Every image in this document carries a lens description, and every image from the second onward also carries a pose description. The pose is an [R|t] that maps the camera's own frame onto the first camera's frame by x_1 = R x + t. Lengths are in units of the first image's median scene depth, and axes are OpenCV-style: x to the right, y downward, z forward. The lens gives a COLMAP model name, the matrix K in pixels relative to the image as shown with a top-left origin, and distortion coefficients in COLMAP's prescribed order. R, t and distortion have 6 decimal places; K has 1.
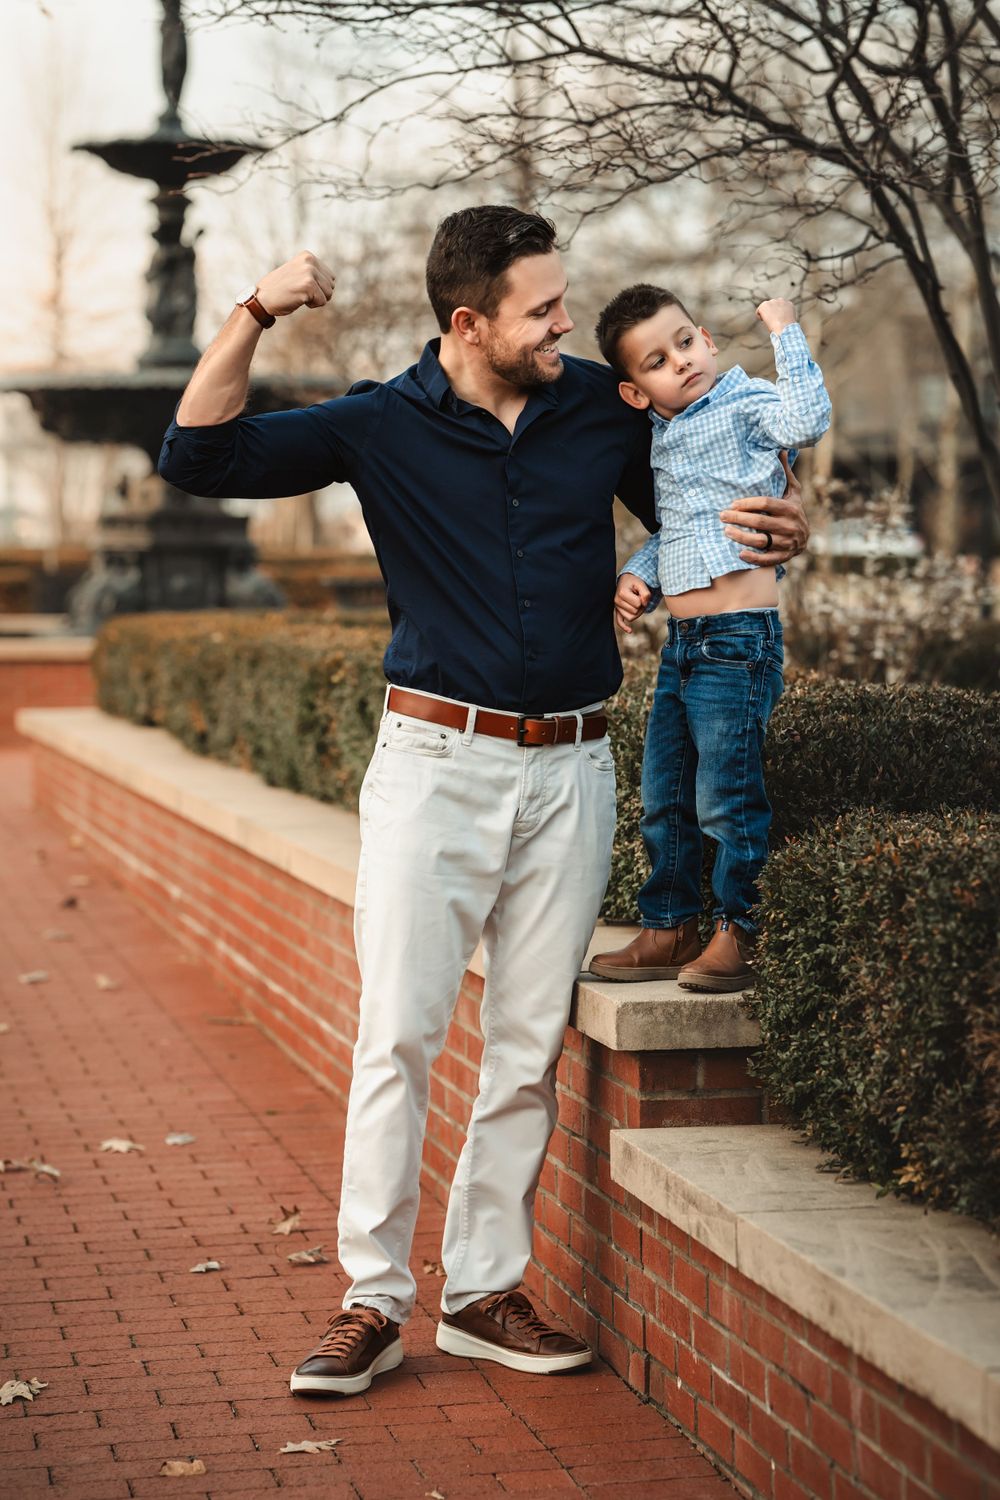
lens RADIAL K [[3701.9, 0, 532.2], [0, 3701.9, 733.7], [0, 0, 1]] dist [0.662249, 0.000000]
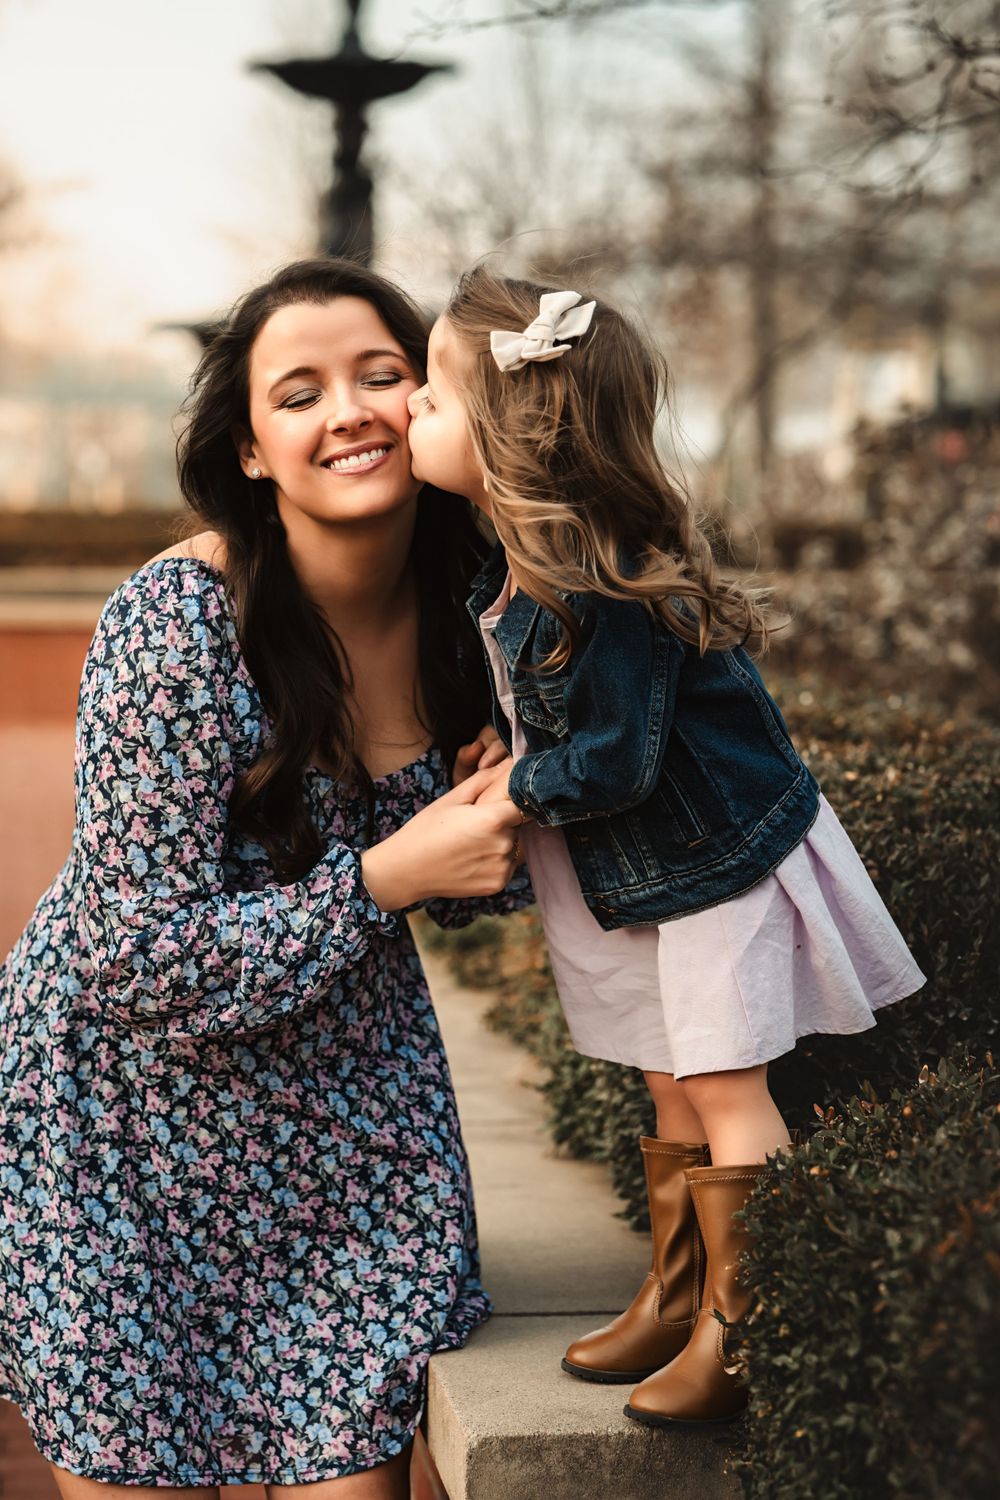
lens RADIAL K [[3701.9, 0, 447.3], [0, 3701.9, 764.6], [0, 0, 1]] dist [0.662249, 0.000000]
pose [[0.996367, 0.016134, -0.083625, 0.054573], [-0.014324, 0.999651, 0.022191, -0.027239], [0.083953, -0.020913, 0.996250, 0.435203]]
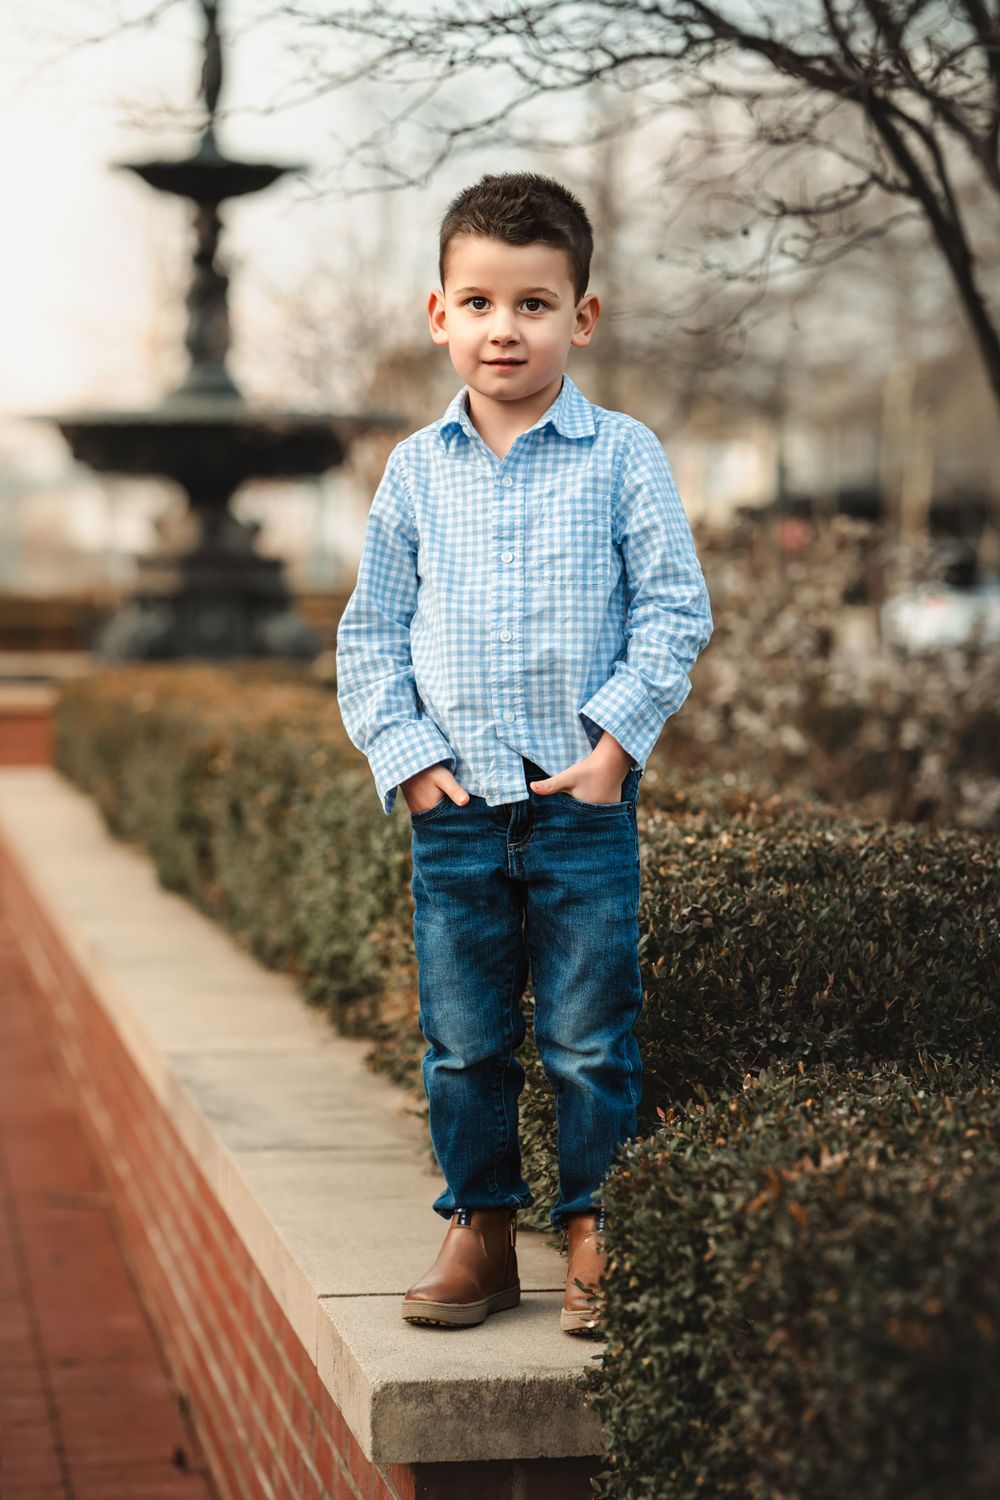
lens RADIAL K [[3701.9, 0, 367.1], [0, 3701.9, 769.2], [0, 0, 1]] dist [0.662249, 0.000000]
pose [[0.997808, 0.014065, -0.064657, 0.053711], [-0.014047, 0.999901, 0.000733, -0.025975], [0.064661, 0.000177, 0.997907, 0.338720]]
